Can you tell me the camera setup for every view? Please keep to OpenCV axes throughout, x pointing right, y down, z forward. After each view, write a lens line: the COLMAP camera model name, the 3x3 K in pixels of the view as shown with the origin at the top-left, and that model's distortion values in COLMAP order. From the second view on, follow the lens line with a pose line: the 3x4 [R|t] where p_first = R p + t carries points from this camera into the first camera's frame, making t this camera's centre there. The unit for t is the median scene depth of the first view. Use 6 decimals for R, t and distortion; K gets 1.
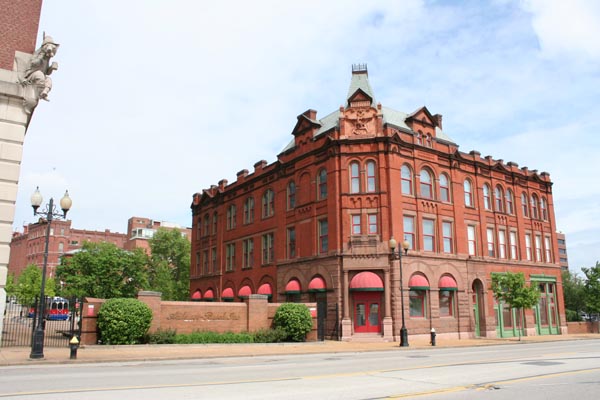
lens RADIAL K [[503.8, 0, 300.0], [0, 503.8, 205.8], [0, 0, 1]] dist [-0.130610, 0.113472]
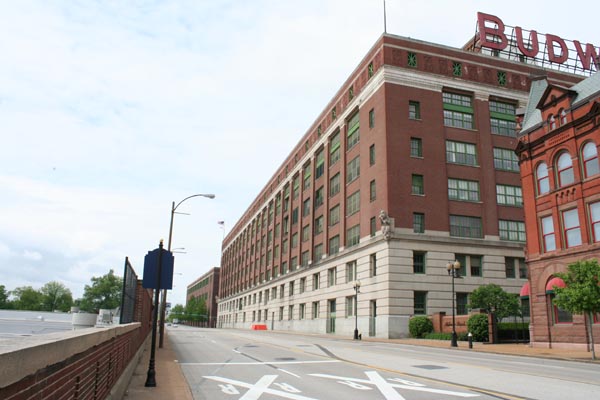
lens RADIAL K [[503.8, 0, 300.5], [0, 503.8, 198.5], [0, 0, 1]] dist [-0.130610, 0.113472]
pose [[-0.311524, -0.231565, -0.921591, 1.250698], [0.208786, 0.929472, -0.304121, 0.178485], [0.927017, -0.287157, -0.241205, 0.820492]]
